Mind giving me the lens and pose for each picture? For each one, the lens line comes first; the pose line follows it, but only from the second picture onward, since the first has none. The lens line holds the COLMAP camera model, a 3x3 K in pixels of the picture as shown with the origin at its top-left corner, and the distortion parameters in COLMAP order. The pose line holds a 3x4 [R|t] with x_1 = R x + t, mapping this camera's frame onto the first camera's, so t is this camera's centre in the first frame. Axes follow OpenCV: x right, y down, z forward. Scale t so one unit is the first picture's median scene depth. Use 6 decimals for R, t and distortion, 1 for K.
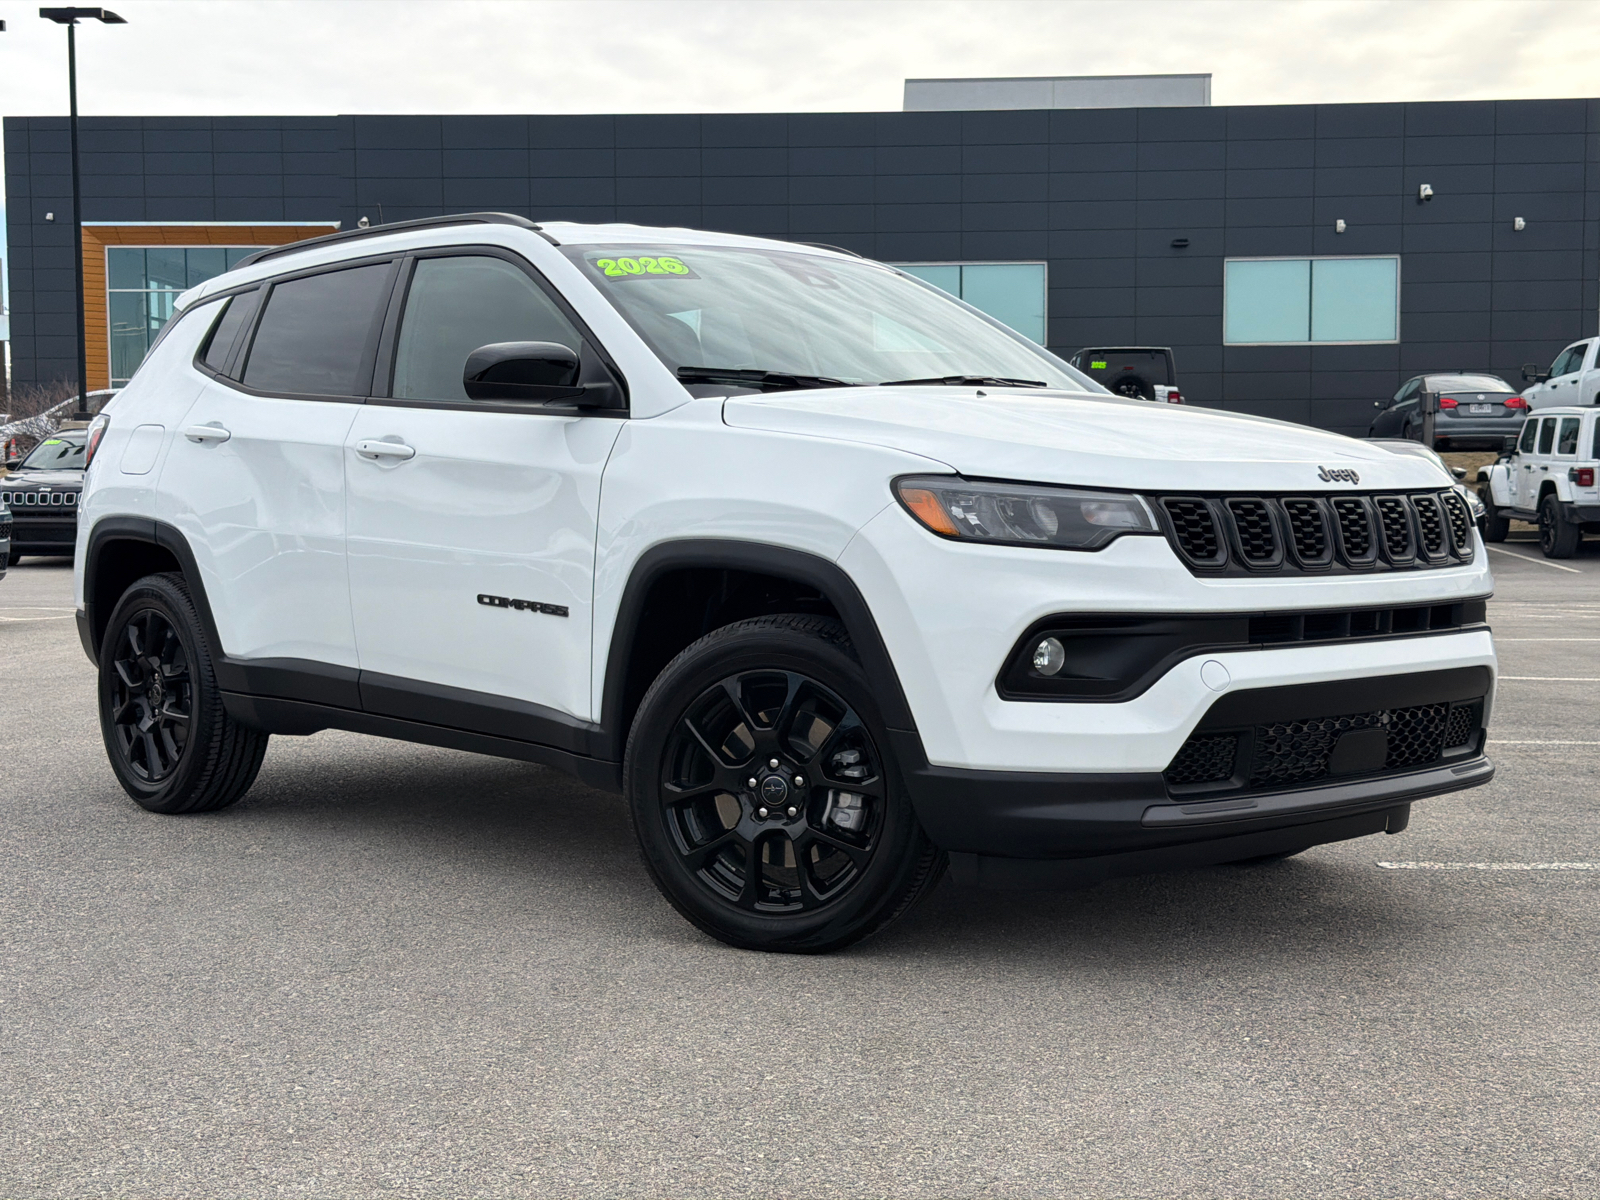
lens RADIAL K [[1116.8, 0, 799.8], [0, 1116.8, 580.7], [0, 0, 1]] dist [0.018011, 0.002122]
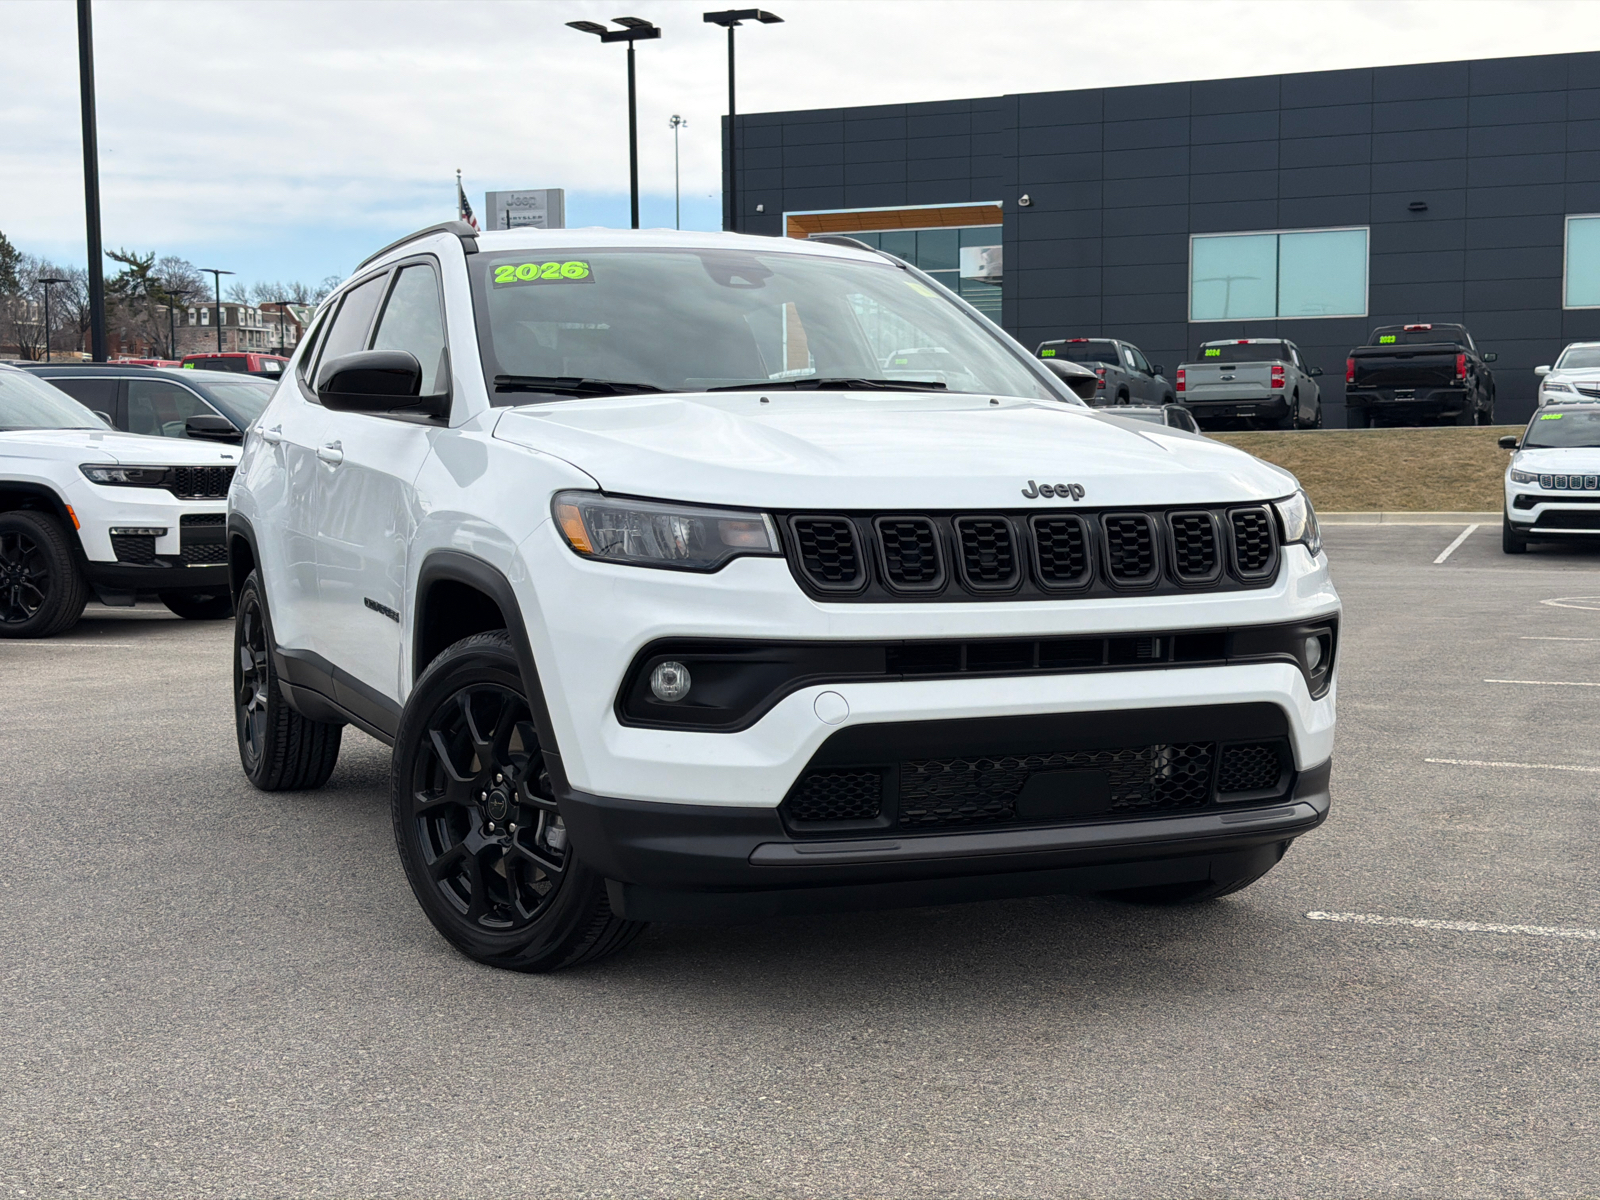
lens RADIAL K [[1135.2, 0, 808.9], [0, 1135.2, 591.8], [0, 0, 1]] dist [0.036856, -0.041966]
pose [[0.986635, 0.017471, -0.162008, 0.443219], [-0.015318, 0.999777, 0.014528, -0.022552], [0.162226, -0.011852, 0.986682, 0.053017]]
